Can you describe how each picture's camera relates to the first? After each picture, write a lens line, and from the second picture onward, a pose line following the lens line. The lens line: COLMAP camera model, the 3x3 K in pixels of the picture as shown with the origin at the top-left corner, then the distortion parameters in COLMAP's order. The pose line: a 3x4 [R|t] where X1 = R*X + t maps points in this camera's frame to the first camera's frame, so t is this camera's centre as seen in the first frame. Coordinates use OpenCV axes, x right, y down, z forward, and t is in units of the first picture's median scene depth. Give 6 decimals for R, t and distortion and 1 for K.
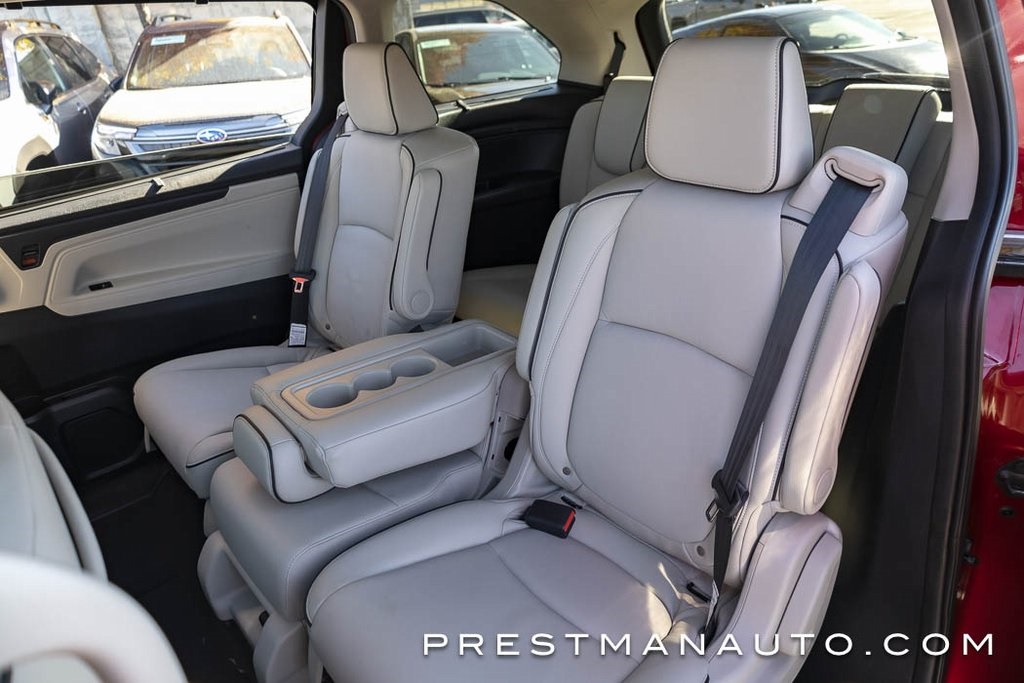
lens RADIAL K [[671.1, 0, 516.3], [0, 671.1, 344.3], [0, 0, 1]] dist [0.006756, -0.000073]
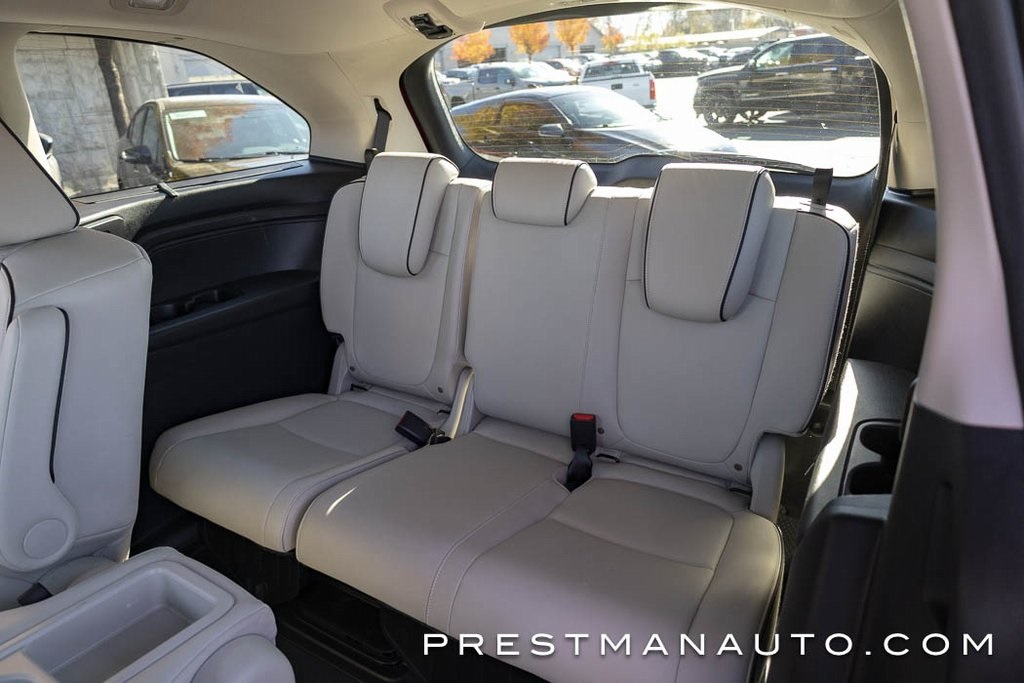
lens RADIAL K [[685.2, 0, 512.3], [0, 685.2, 356.8], [0, 0, 1]] dist [-0.002232, -0.003746]
pose [[0.958312, -0.078682, 0.274678, 0.074293], [0.102509, 0.992015, -0.073477, -0.109911], [-0.266703, 0.098571, 0.958725, 0.273461]]
